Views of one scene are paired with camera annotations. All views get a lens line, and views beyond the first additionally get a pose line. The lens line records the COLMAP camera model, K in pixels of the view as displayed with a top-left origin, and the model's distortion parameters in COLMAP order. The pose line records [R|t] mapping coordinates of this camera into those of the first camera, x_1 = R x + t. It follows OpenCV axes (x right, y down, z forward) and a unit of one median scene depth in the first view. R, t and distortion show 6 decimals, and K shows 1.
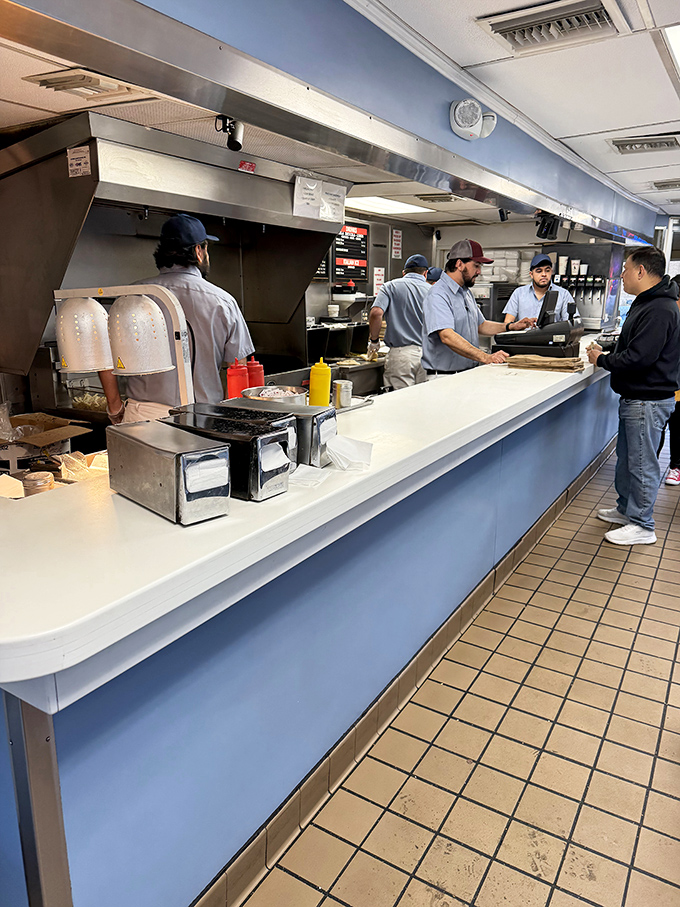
lens RADIAL K [[646.5, 0, 339.6], [0, 646.5, 453.7], [0, 0, 1]] dist [-0.000047, -0.000019]
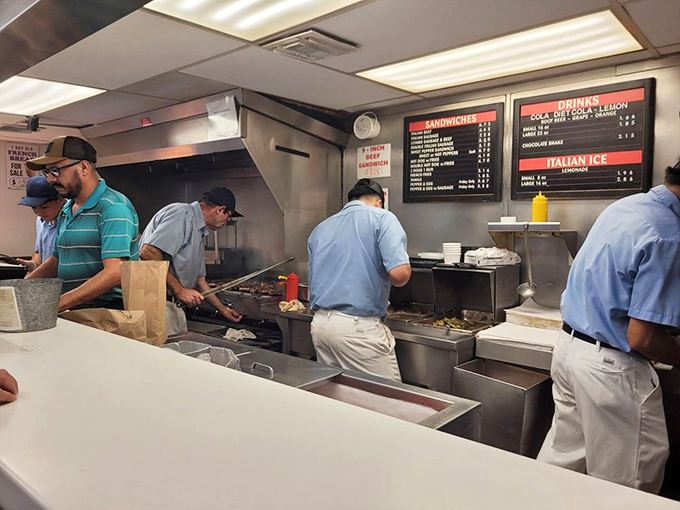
lens RADIAL K [[526.6, 0, 340.0], [0, 526.6, 253.8], [0, 0, 1]] dist [-0.080157, 0.002594]
pose [[-0.169252, 0.030353, -0.985105, 0.479840], [-0.254502, 0.964280, 0.073437, -0.207815], [0.952146, 0.263141, -0.155481, 0.916452]]
